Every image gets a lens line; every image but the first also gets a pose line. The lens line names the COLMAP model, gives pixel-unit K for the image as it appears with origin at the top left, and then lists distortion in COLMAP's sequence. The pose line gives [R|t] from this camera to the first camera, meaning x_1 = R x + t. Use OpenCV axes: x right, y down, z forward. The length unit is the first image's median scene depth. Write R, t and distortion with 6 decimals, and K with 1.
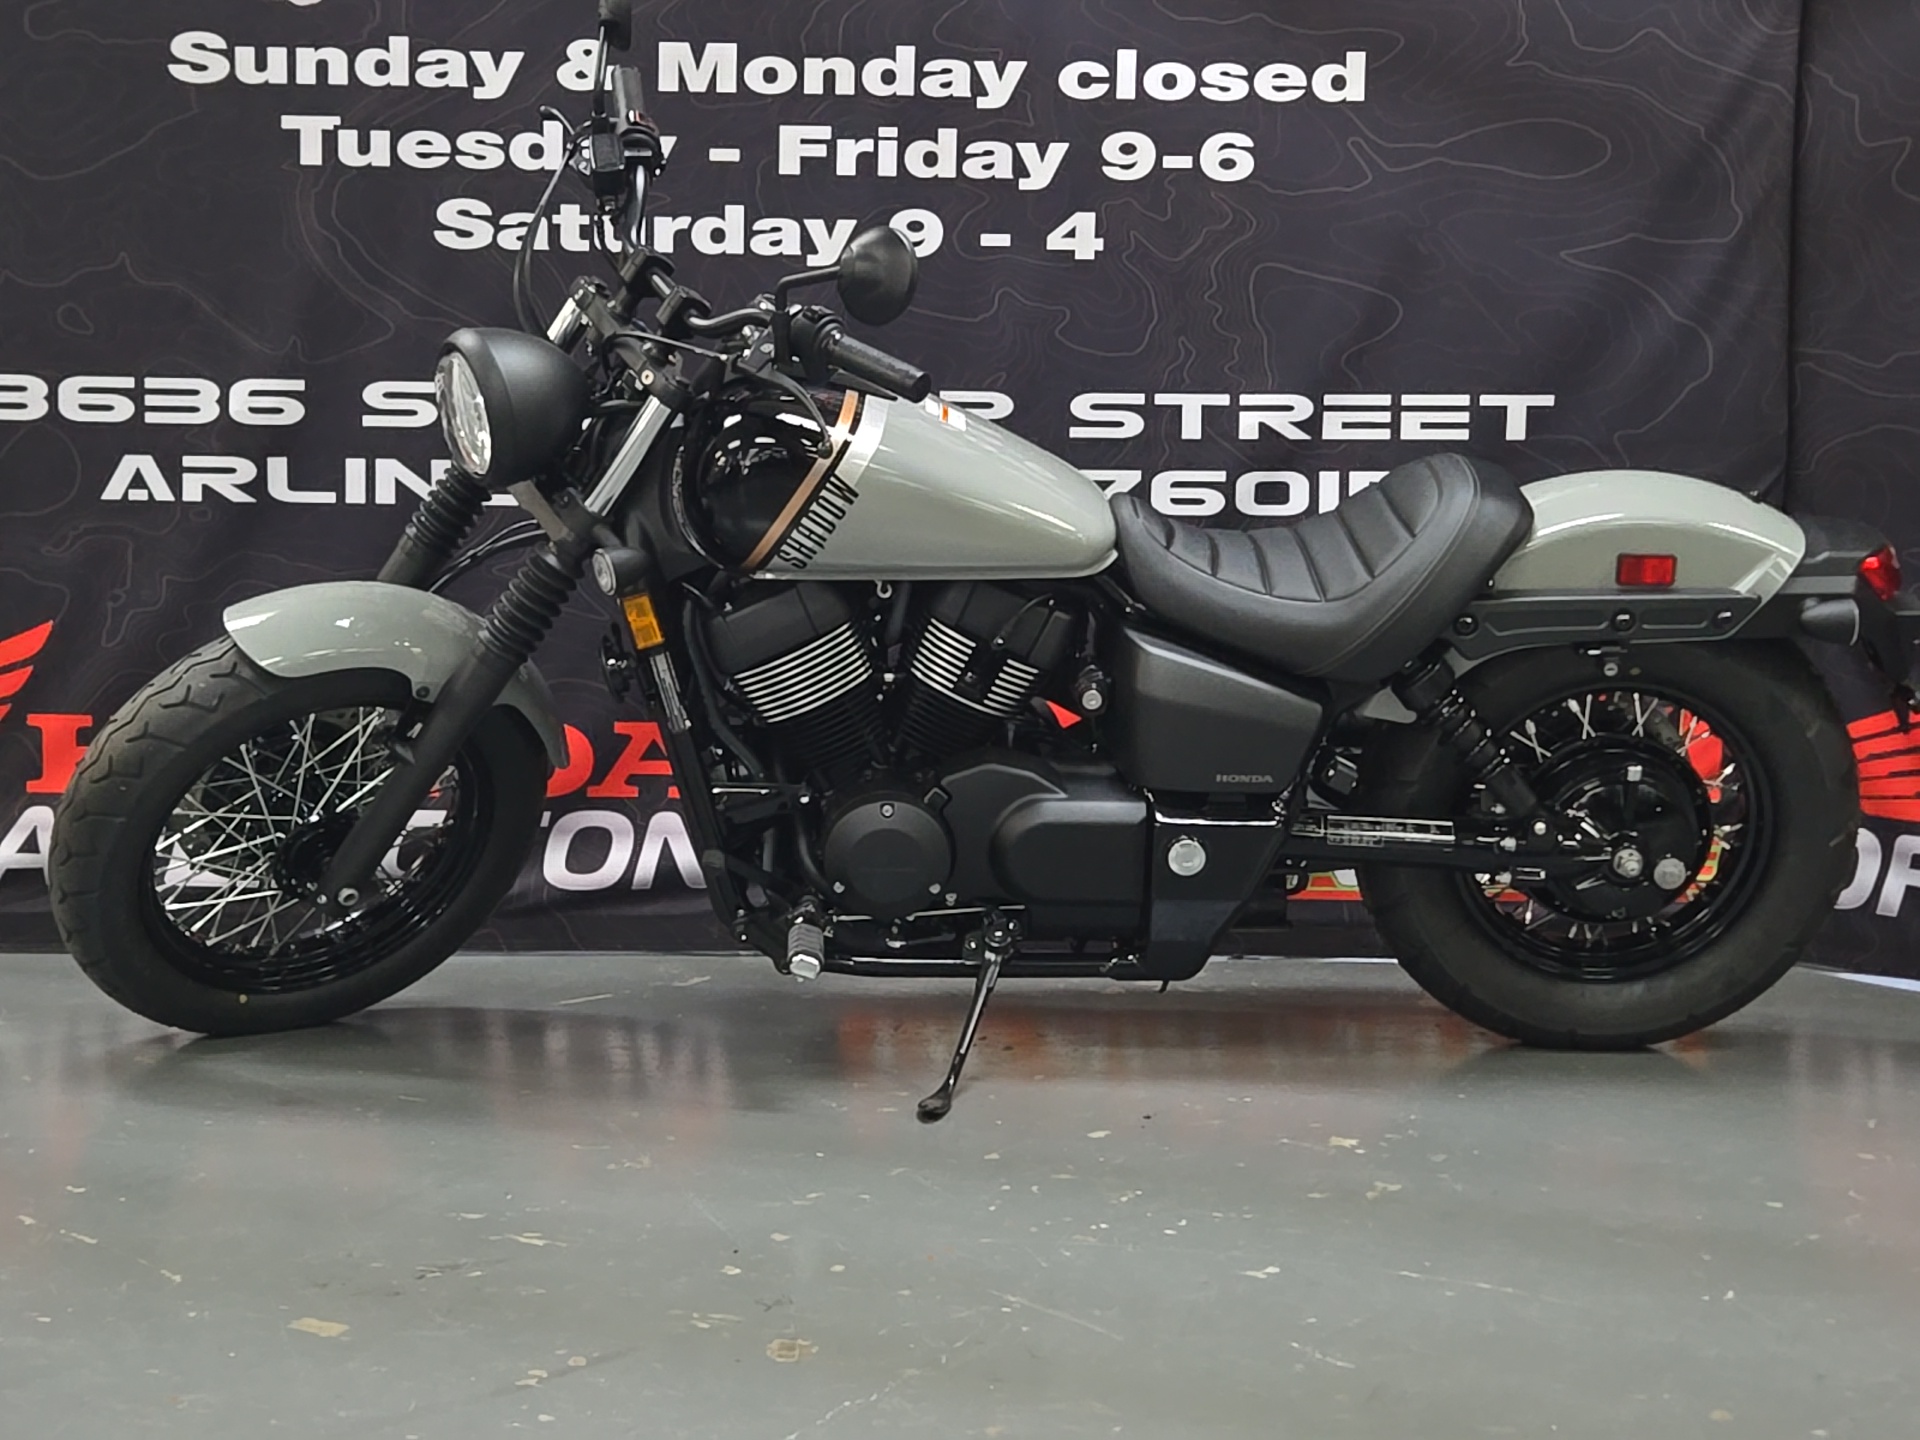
lens RADIAL K [[3178.5, 0, 960.0], [0, 3178.5, 720.0], [0, 0, 1]] dist [0.102474, -0.201422]
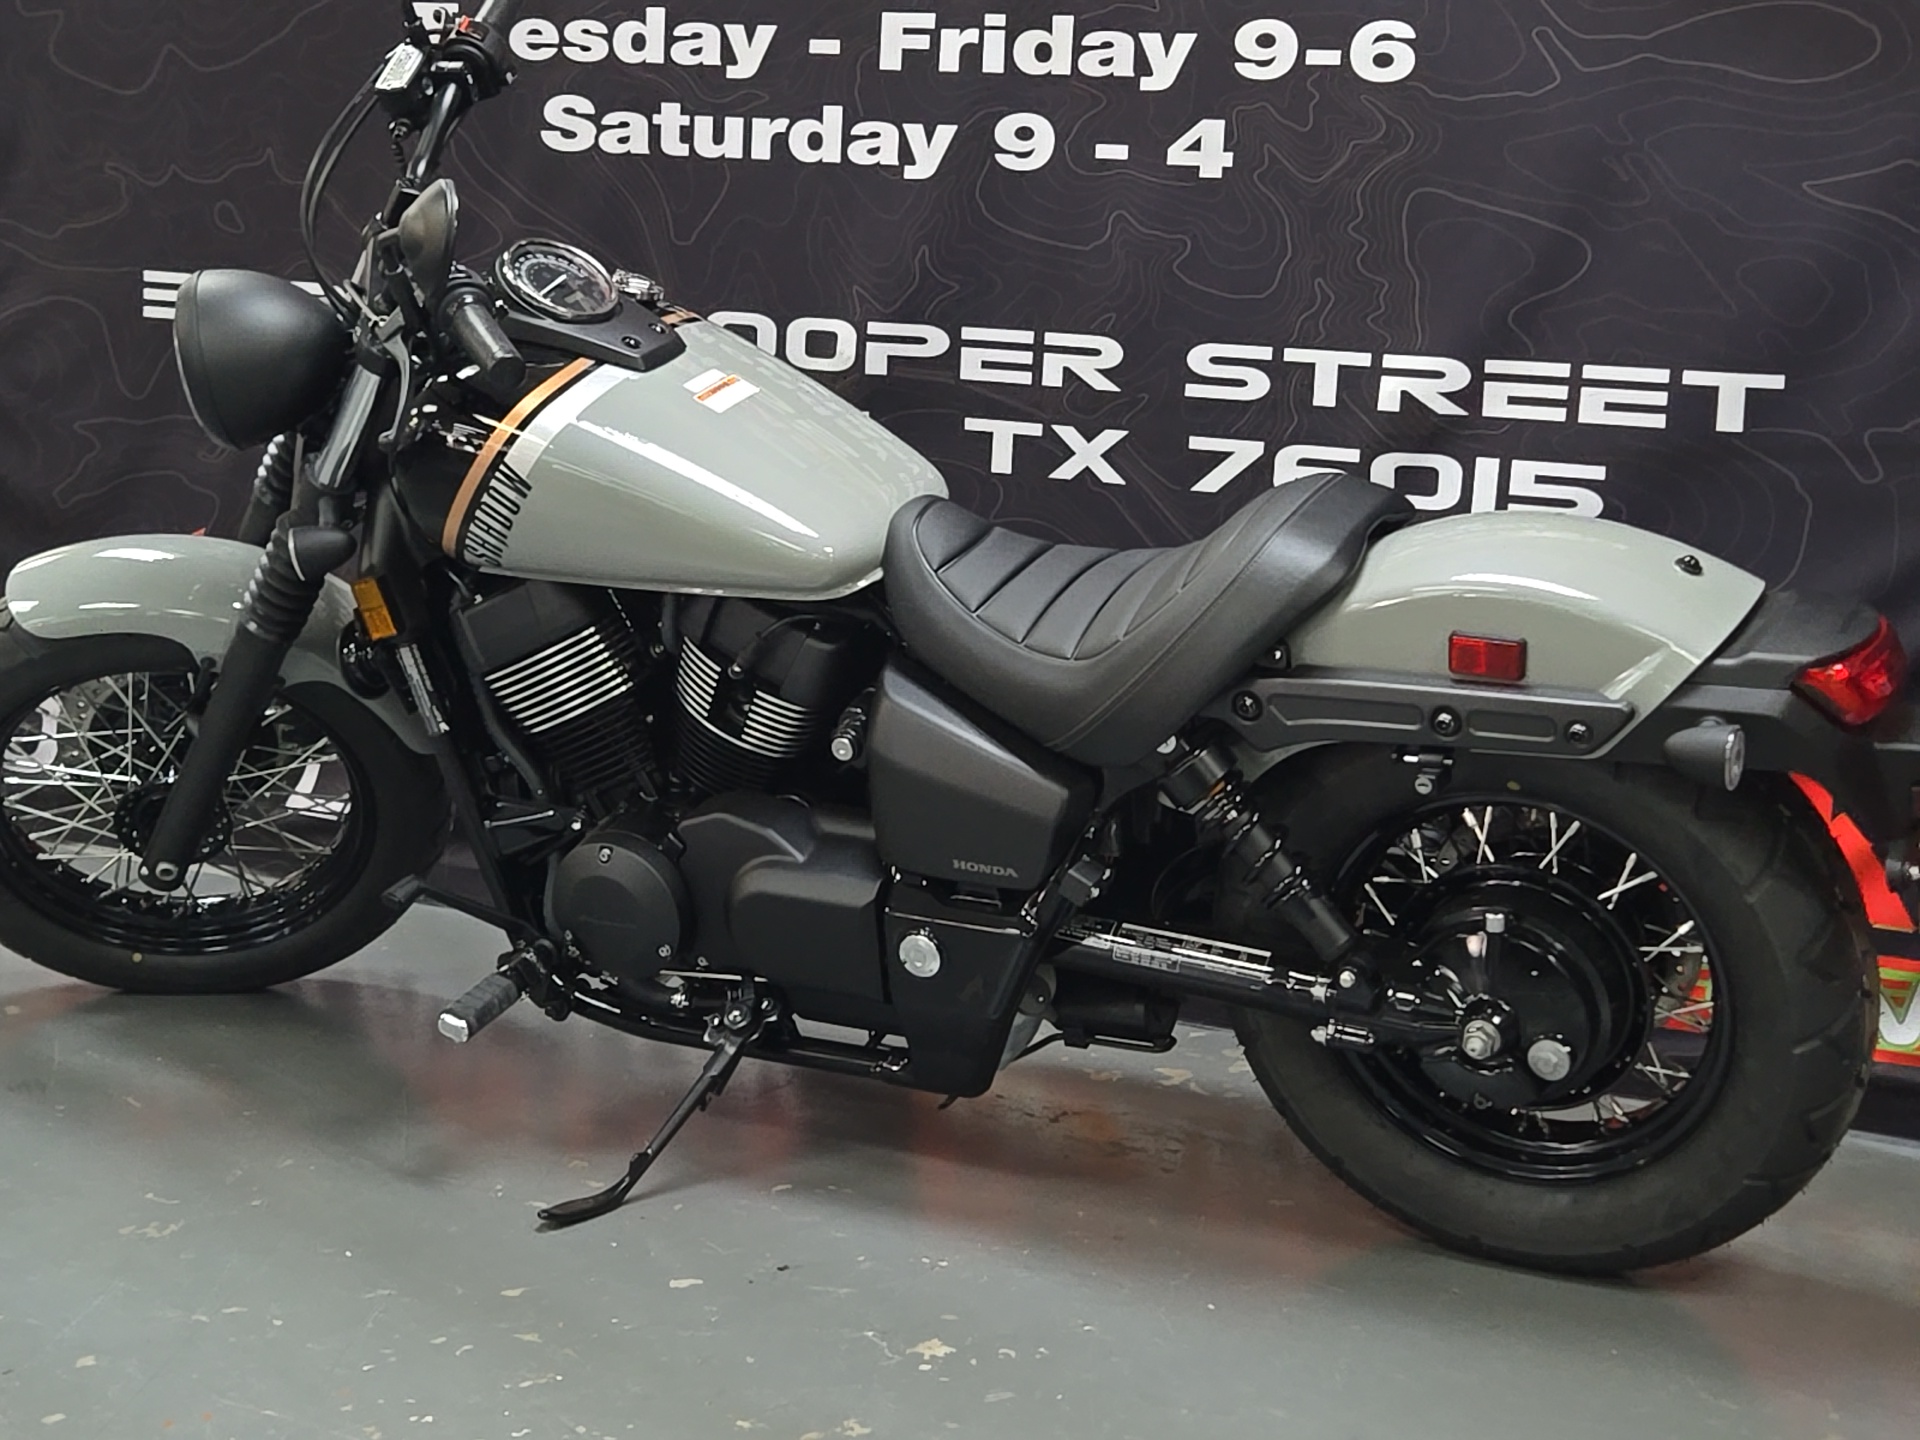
lens RADIAL K [[3178.5, 0, 960.0], [0, 3178.5, 720.0], [0, 0, 1]] dist [0.102474, -0.201422]
pose [[0.880474, 0.102945, -0.462782, 0.375315], [-0.072273, 0.993877, 0.083583, -0.070941], [0.468553, -0.040146, 0.882523, 0.248034]]
